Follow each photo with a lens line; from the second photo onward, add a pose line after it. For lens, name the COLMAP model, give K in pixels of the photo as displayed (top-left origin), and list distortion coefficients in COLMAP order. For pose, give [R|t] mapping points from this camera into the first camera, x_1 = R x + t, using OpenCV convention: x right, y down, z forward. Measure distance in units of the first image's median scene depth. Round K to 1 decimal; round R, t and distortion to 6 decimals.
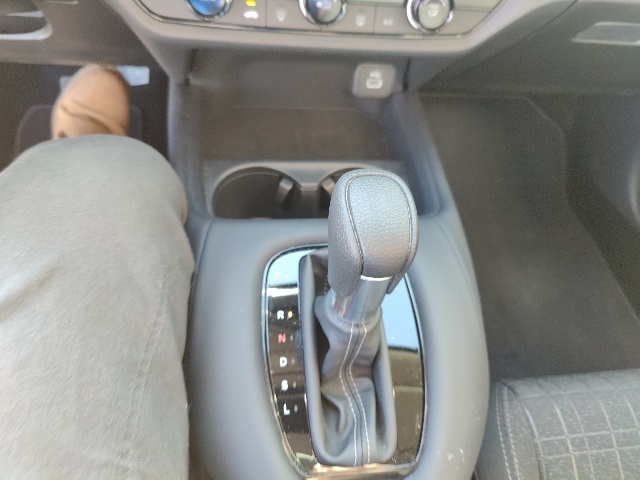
lens RADIAL K [[473.9, 0, 320.0], [0, 473.9, 240.0], [0, 0, 1]] dist [-0.002268, -0.005752]
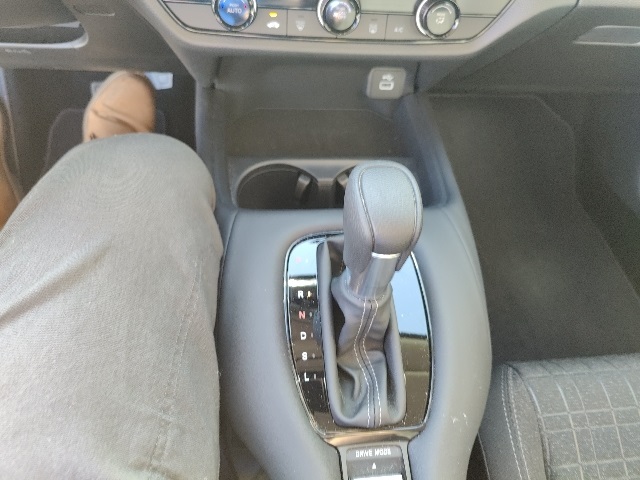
lens RADIAL K [[500.5, 0, 320.0], [0, 500.5, 240.0], [0, 0, 1]] dist [0.004659, 0.004844]
pose [[0.999598, -0.001637, -0.028309, -0.004231], [0.001041, 0.999778, -0.021047, 0.049205], [0.028337, 0.021009, 0.999378, -0.151227]]
